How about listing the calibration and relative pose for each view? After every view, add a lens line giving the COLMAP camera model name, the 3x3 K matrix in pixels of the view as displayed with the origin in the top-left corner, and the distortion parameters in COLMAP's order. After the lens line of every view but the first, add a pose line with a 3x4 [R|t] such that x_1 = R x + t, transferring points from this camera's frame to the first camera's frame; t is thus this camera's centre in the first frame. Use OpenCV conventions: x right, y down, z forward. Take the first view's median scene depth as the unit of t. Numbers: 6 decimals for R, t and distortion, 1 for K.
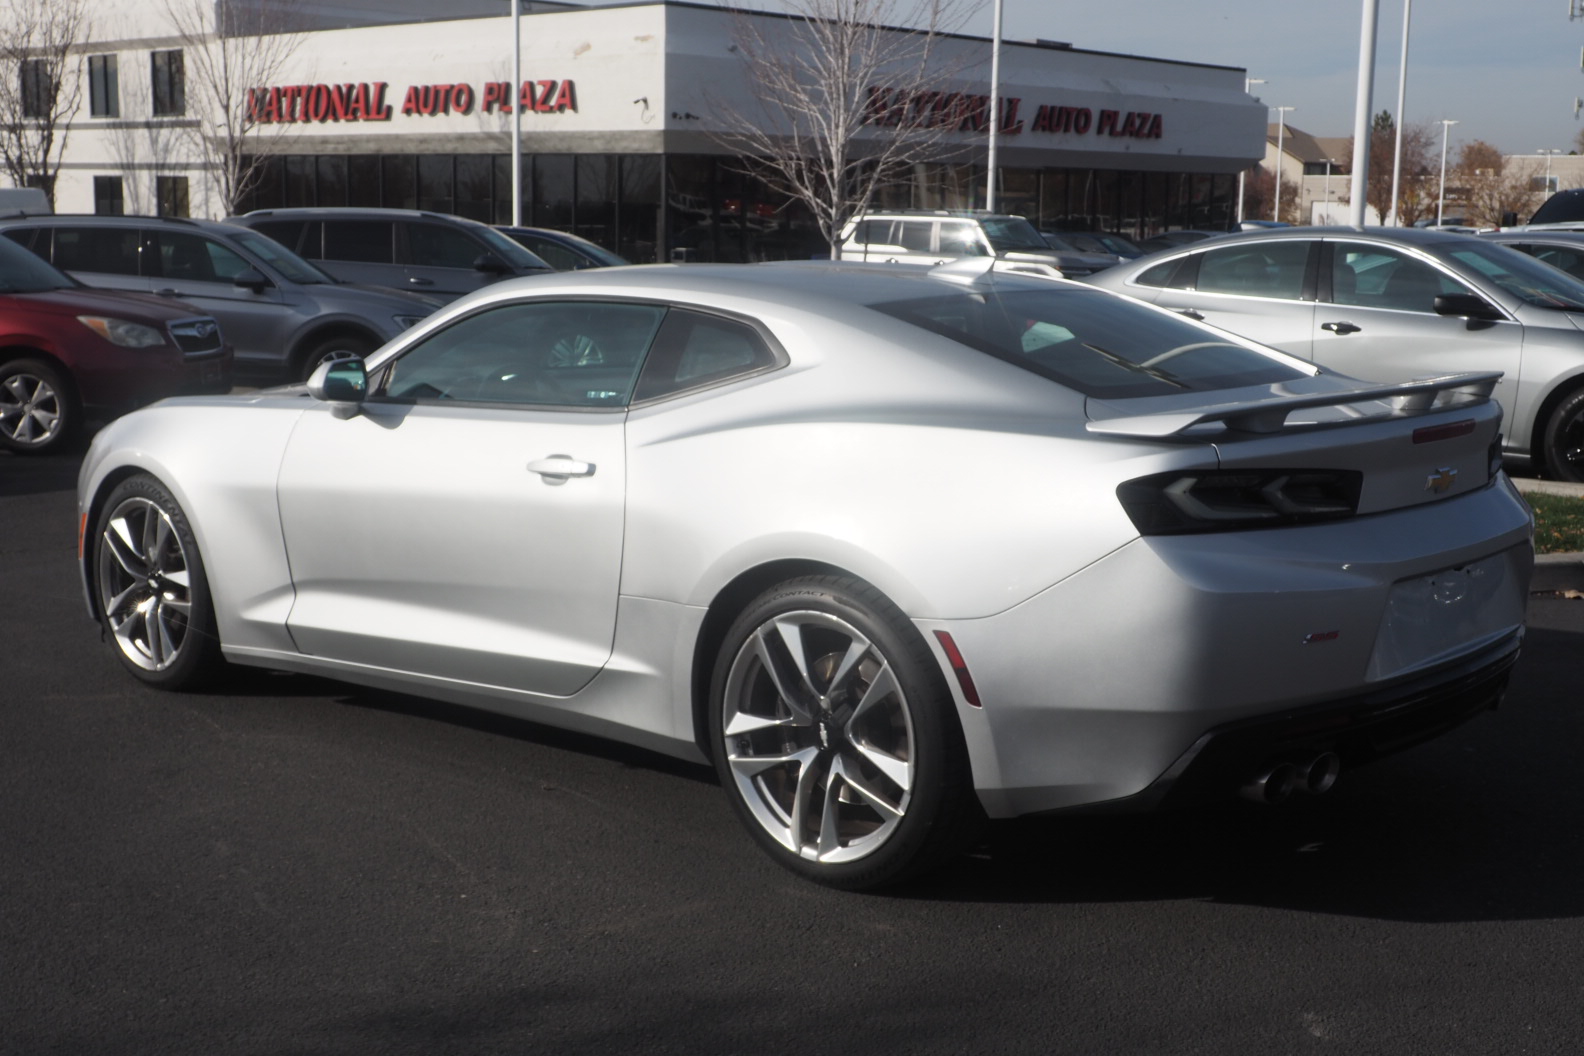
lens RADIAL K [[1884.1, 0, 792.0], [0, 1884.1, 528.0], [0, 0, 1]] dist [-0.000377, 0.004277]
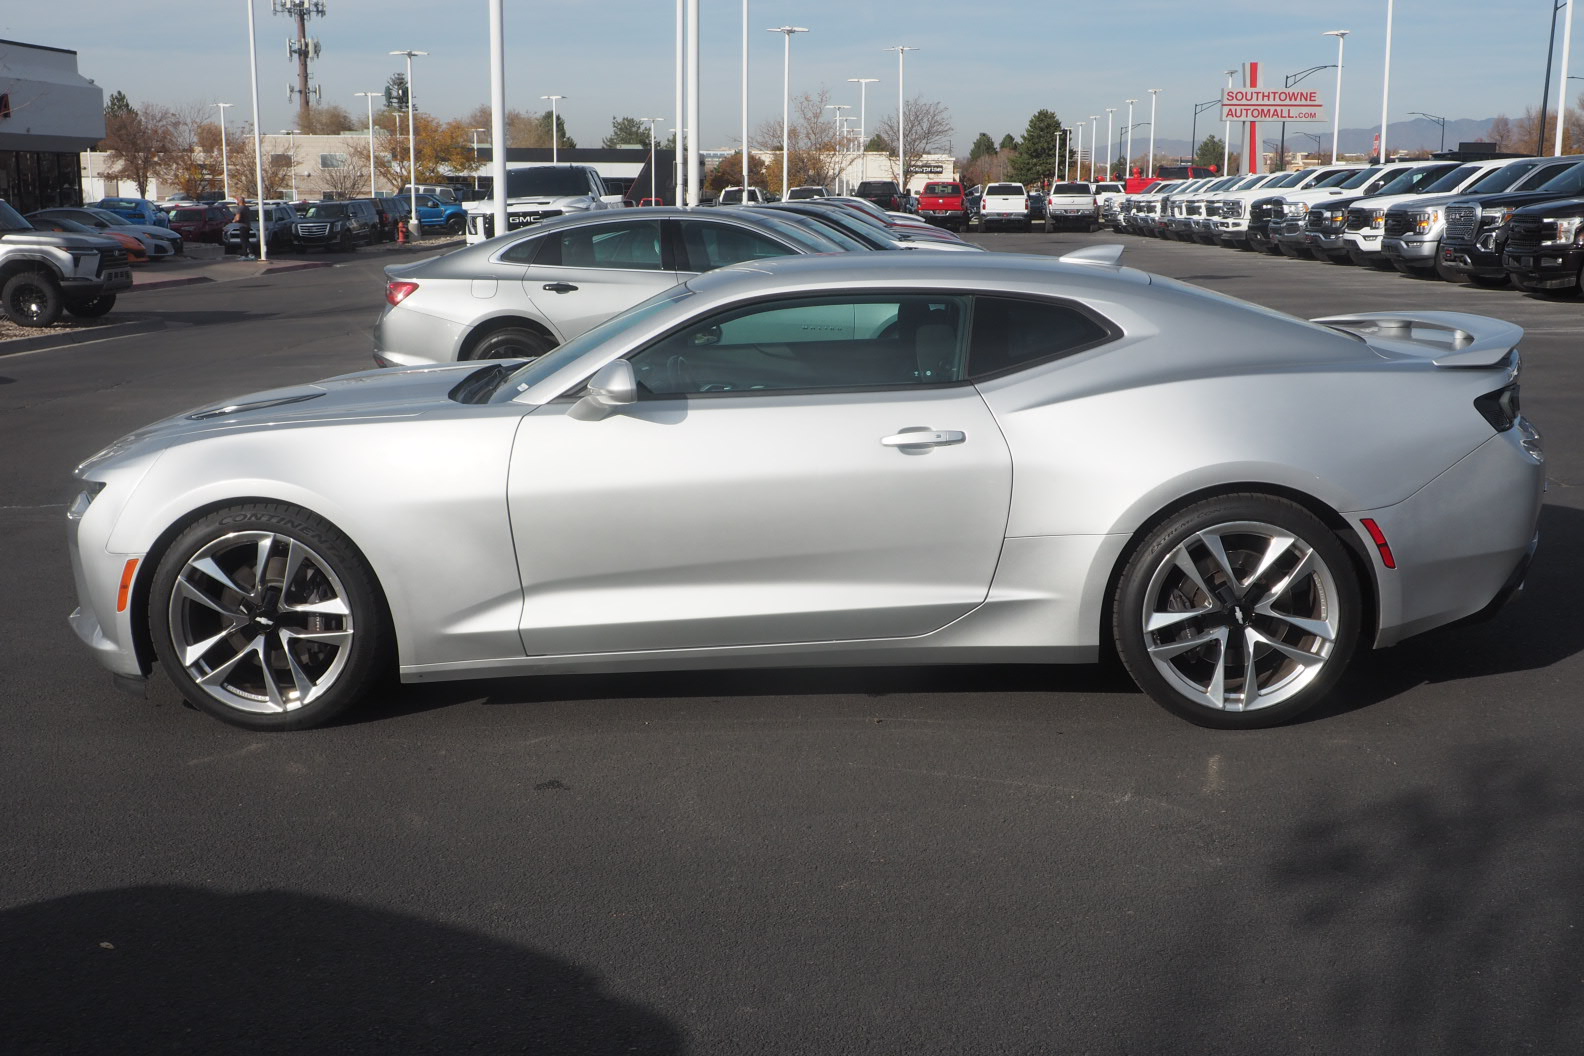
lens RADIAL K [[1701.0, 0, 792.0], [0, 1701.0, 528.0], [0, 0, 1]] dist [0.003427, -0.027134]
pose [[0.787058, -0.131379, 0.602726, -0.832254], [0.111677, 0.991259, 0.070238, -0.060661], [-0.606686, 0.012029, 0.794851, 0.222617]]
